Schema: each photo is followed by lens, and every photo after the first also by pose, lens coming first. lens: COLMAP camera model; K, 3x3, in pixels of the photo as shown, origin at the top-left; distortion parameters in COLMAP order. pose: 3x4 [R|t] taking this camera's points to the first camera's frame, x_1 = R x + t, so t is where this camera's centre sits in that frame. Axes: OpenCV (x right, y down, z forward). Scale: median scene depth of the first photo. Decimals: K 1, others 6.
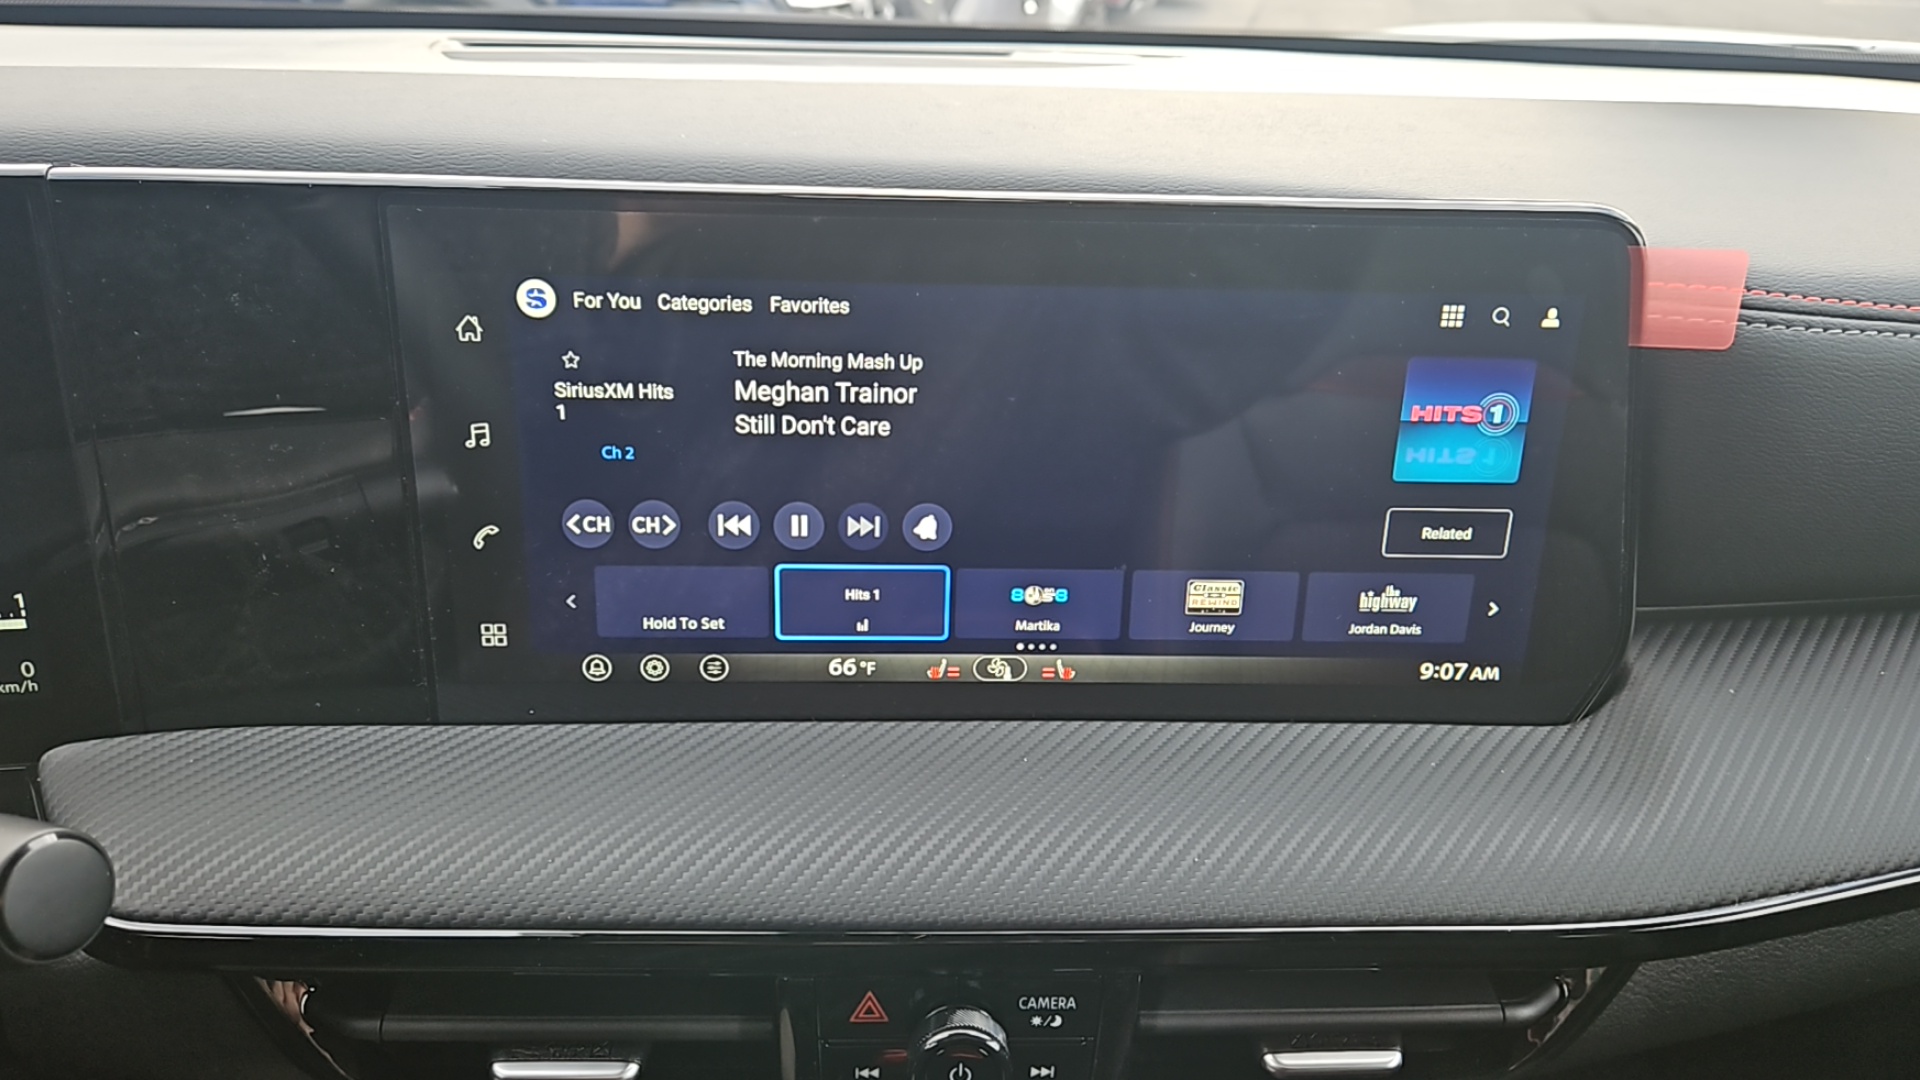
lens RADIAL K [[1406.0, 0, 965.9], [0, 1406.0, 535.3], [0, 0, 1]] dist [0.050050, -0.045271]
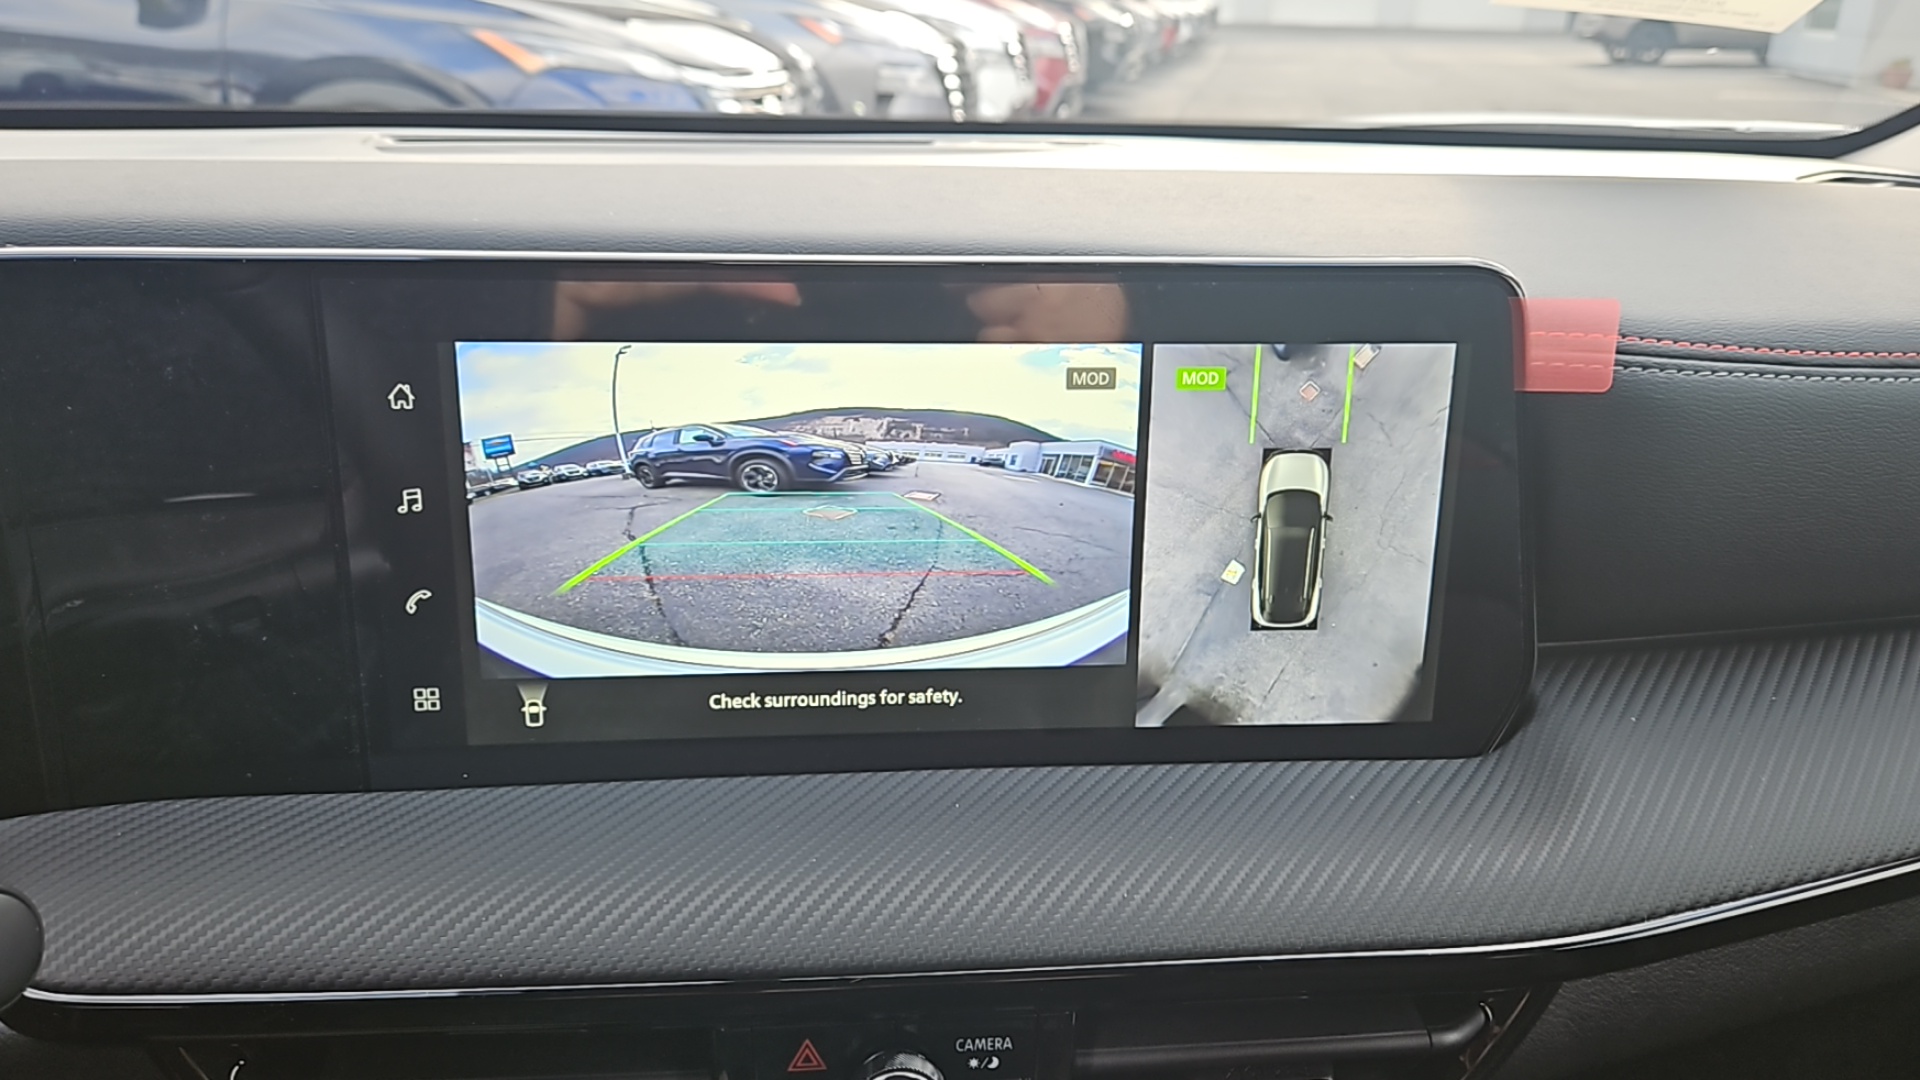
lens RADIAL K [[1415.9, 0, 965.6], [0, 1415.9, 540.3], [0, 0, 1]] dist [0.049270, -0.047057]
pose [[0.998855, -0.026657, 0.039716, 0.013061], [0.029283, 0.997318, -0.067074, 0.037650], [-0.037822, 0.068160, 0.996957, -0.036971]]
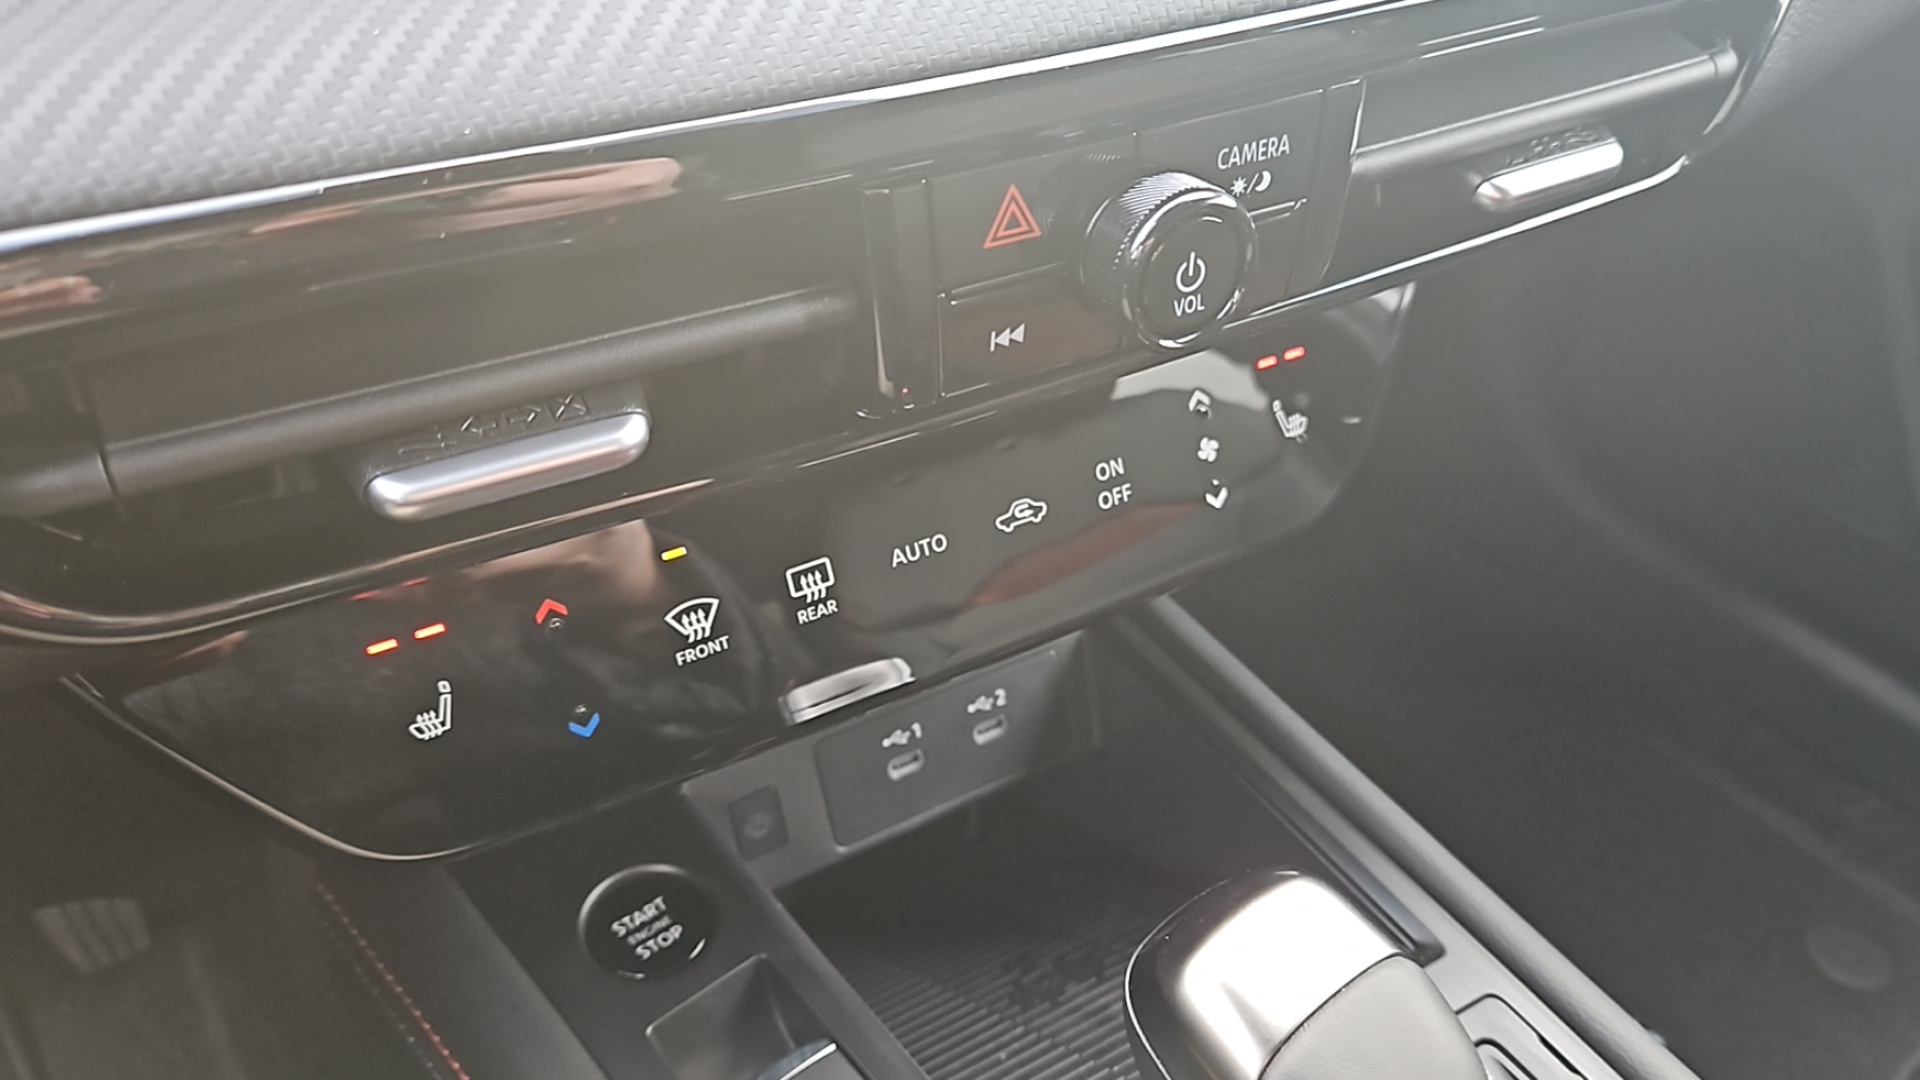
lens RADIAL K [[1426.2, 0, 950.9], [0, 1426.2, 531.5], [0, 0, 1]] dist [0.048436, -0.054692]
pose [[0.890237, -0.290262, 0.351036, -0.317524], [0.174946, 0.929440, 0.324861, 0.245349], [-0.420562, -0.227790, 0.878202, 0.439019]]
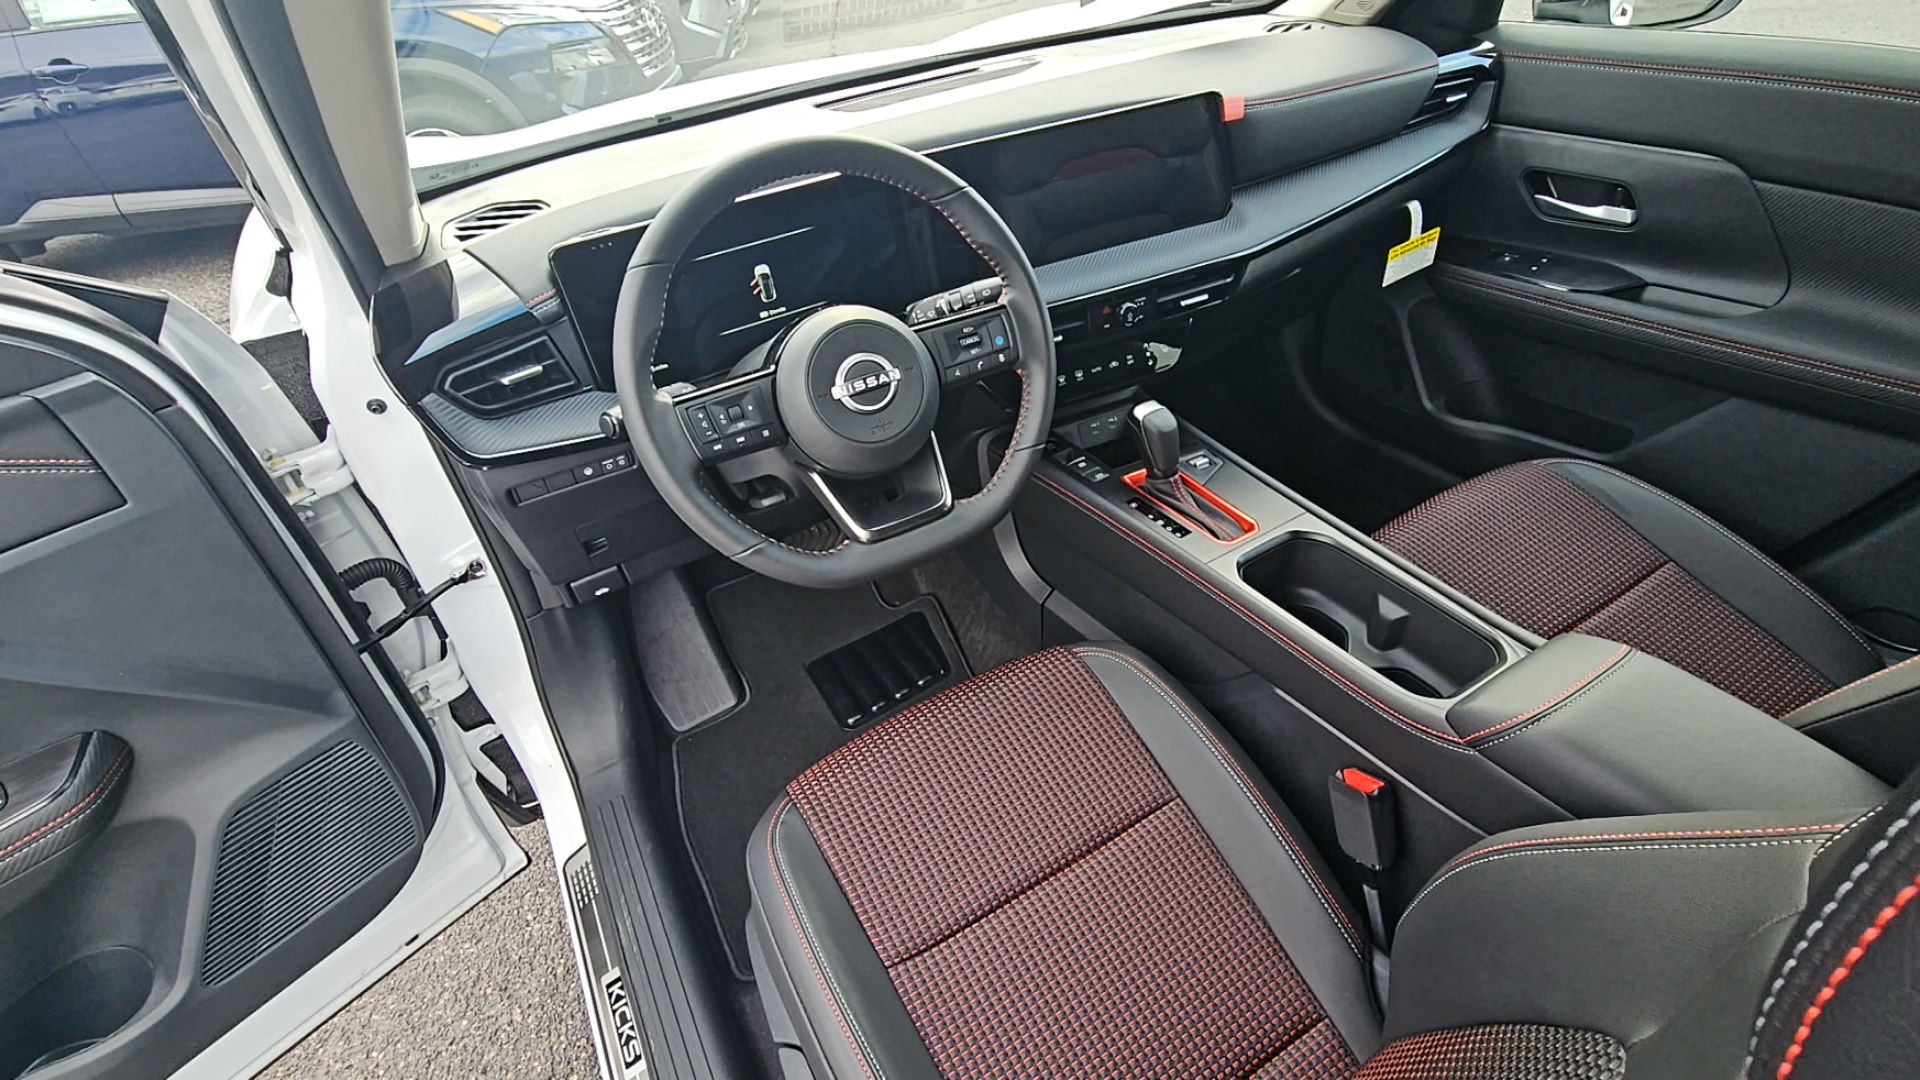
lens RADIAL K [[856.6, 0, 958.6], [0, 856.6, 533.7], [0, 0, 1]] dist [0.017706, -0.010450]
pose [[0.933318, -0.306746, 0.186613, -1.190101], [0.259476, 0.935467, 0.239946, 0.209969], [-0.248173, -0.175524, 0.952681, -1.570559]]
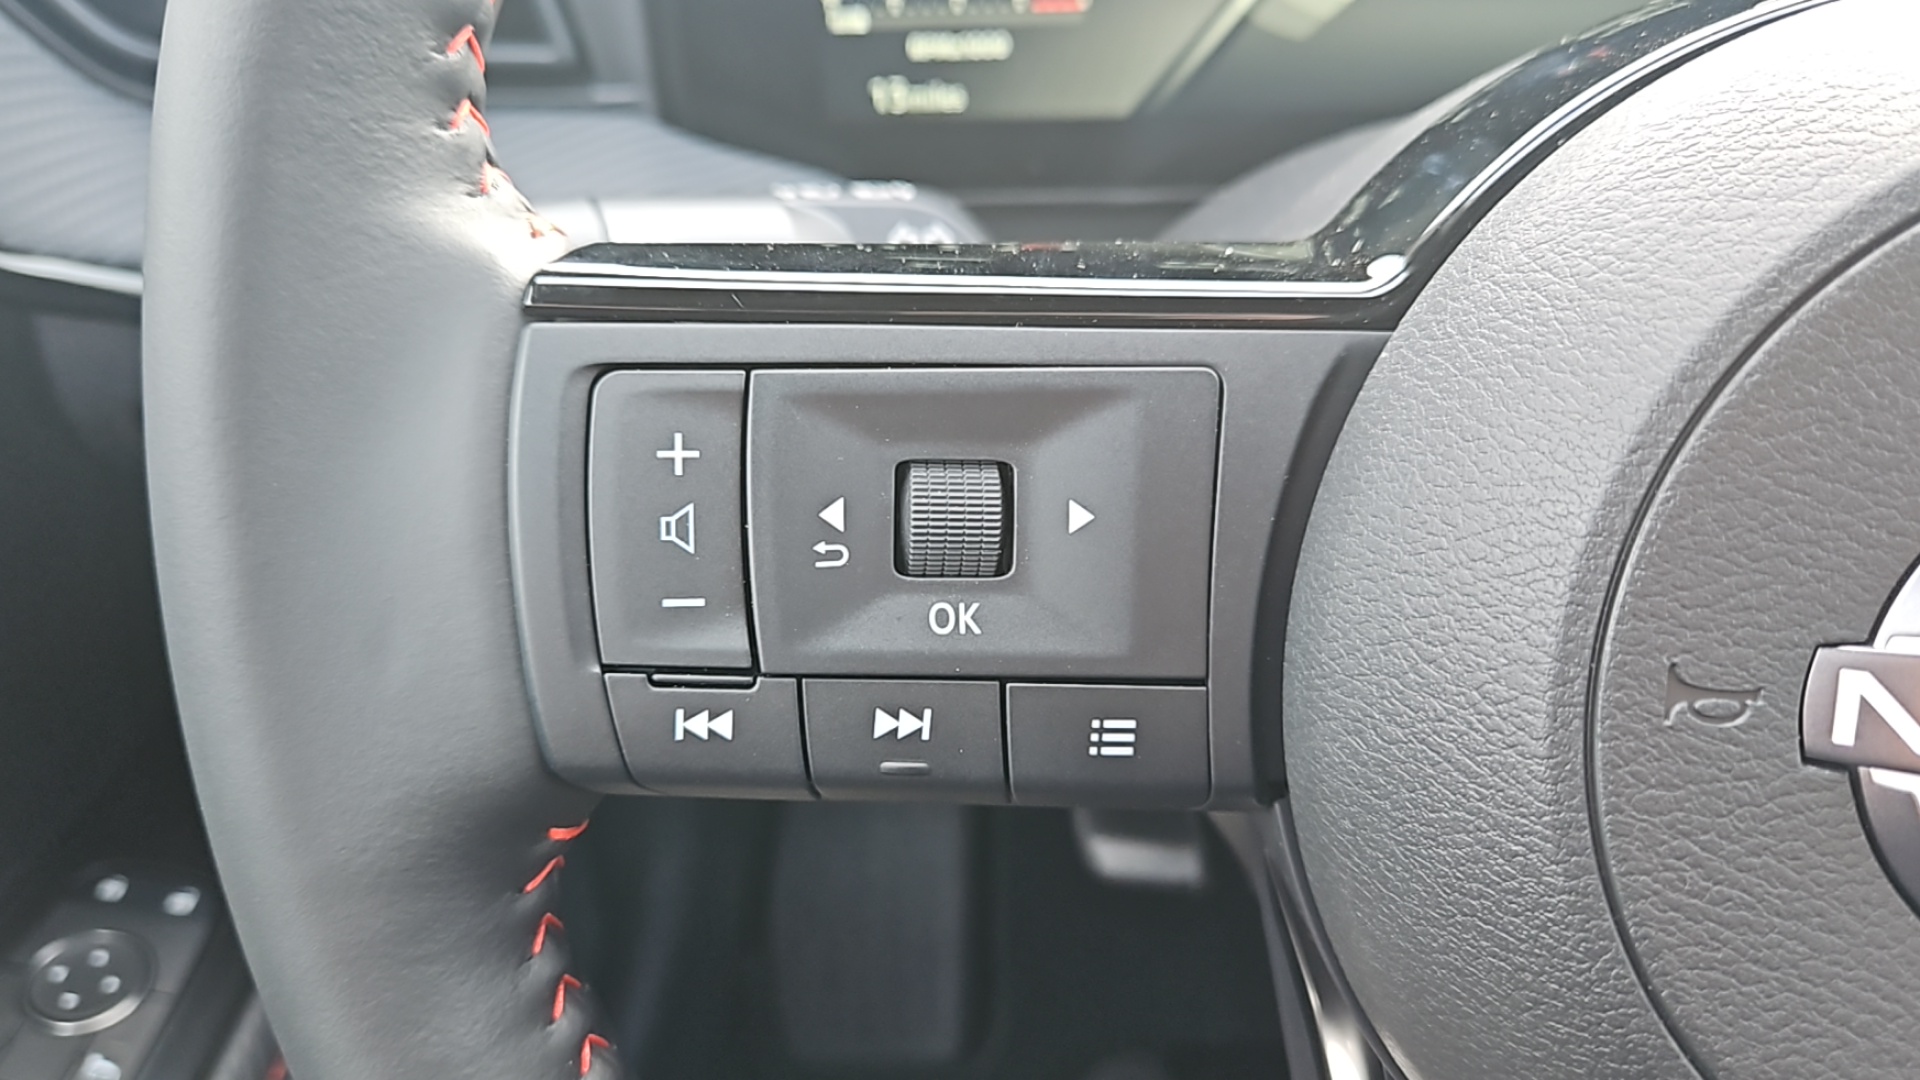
lens RADIAL K [[1426.2, 0, 950.9], [0, 1426.2, 531.5], [0, 0, 1]] dist [0.048436, -0.054692]
pose [[0.957862, 0.100027, -0.269249, -1.105582], [-0.038119, 0.973380, 0.226006, 0.197375], [0.284688, -0.206220, 0.936176, -0.010285]]
